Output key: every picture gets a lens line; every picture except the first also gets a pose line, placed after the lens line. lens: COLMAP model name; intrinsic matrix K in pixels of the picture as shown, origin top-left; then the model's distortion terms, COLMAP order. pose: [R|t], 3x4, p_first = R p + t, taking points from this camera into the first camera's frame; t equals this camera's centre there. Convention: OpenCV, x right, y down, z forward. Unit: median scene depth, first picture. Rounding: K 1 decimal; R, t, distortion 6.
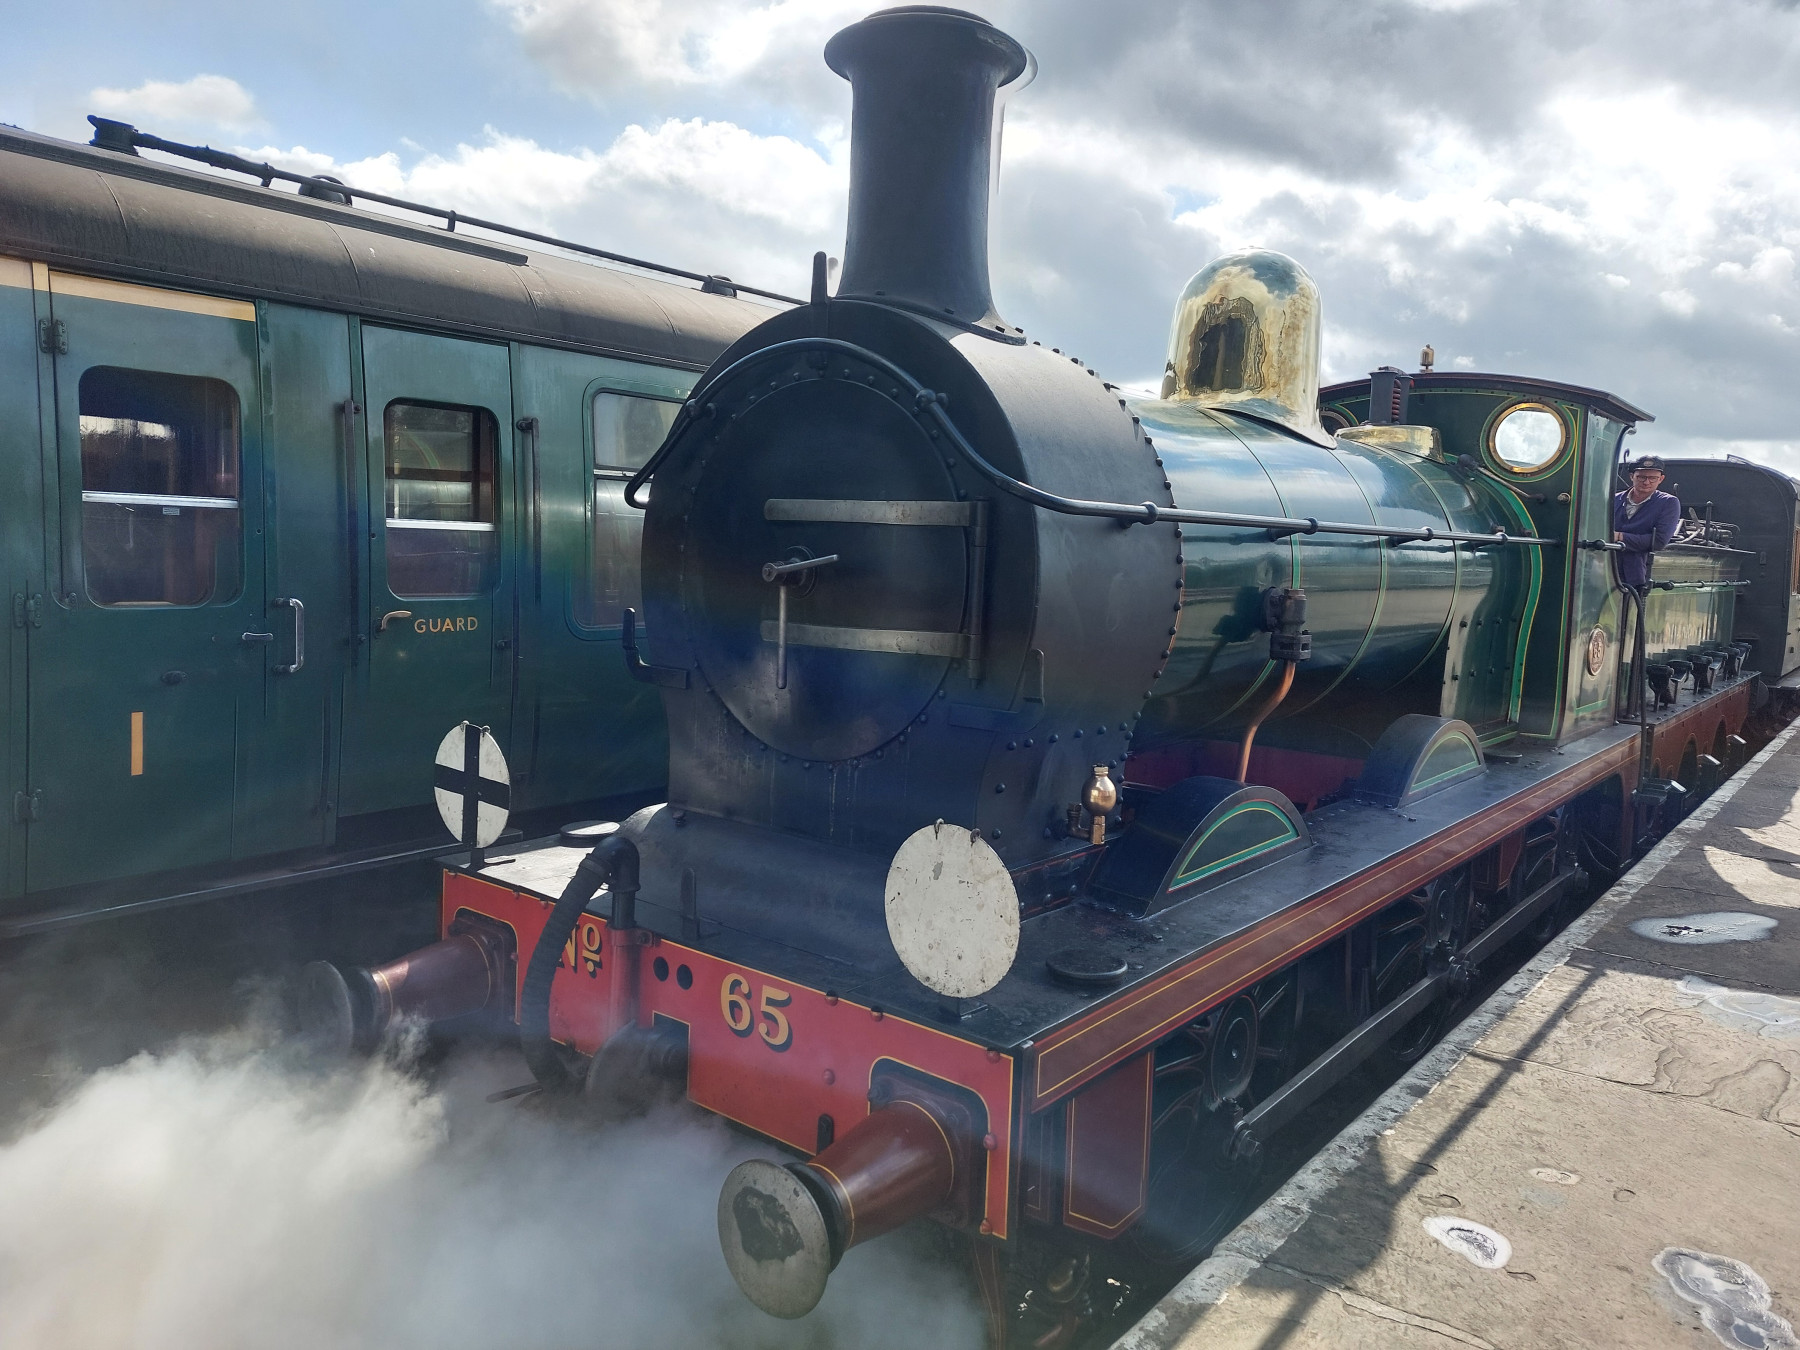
lens RADIAL K [[1311.6, 0, 898.5], [0, 1311.6, 624.6], [0, 0, 1]] dist [0.007838, 0.002654]
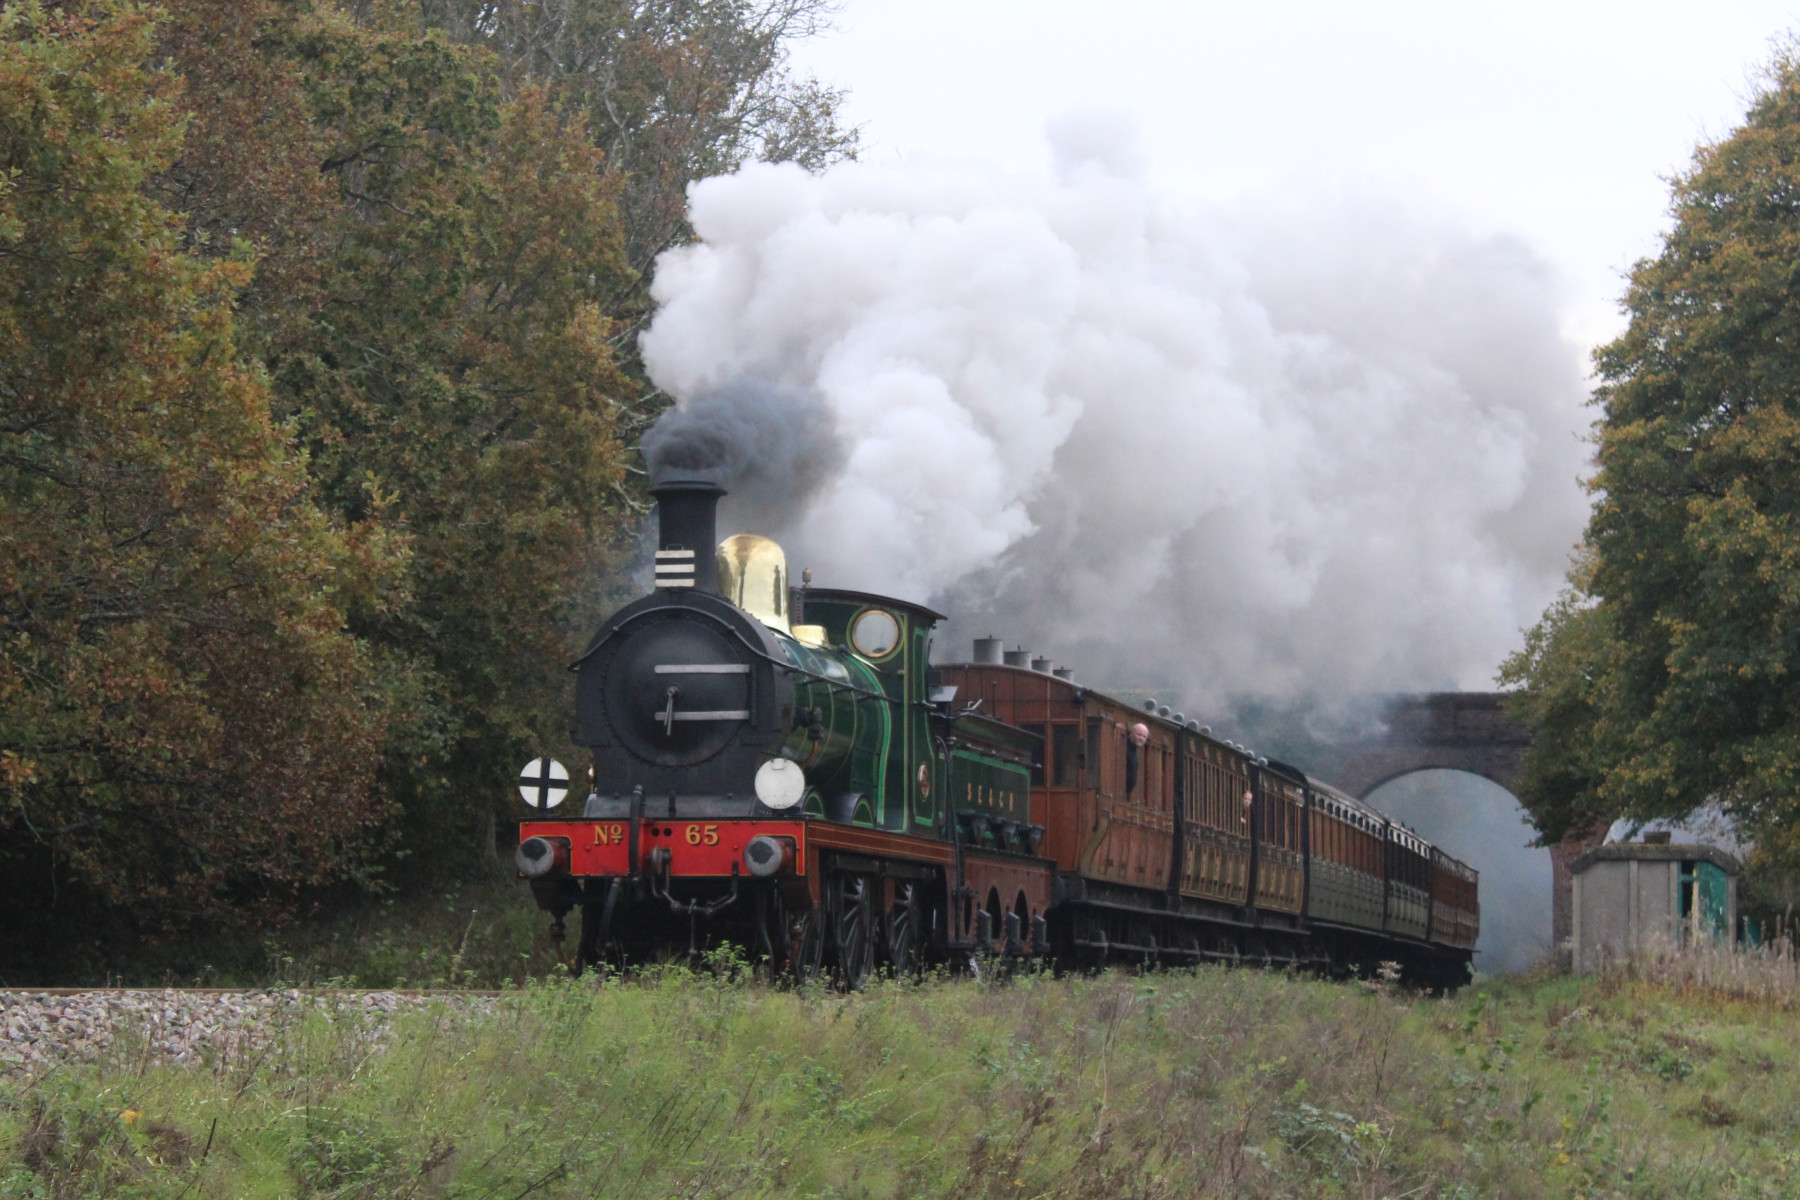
lens RADIAL K [[3696.0, 0, 900.0], [0, 3696.0, 600.0], [0, 0, 1]] dist [-0.309683, -0.032568]
pose [[0.873407, -0.000214, 0.486991, -3.038188], [0.067319, 0.990452, -0.120301, 0.644981], [-0.482316, 0.137856, 0.865082, -5.221225]]
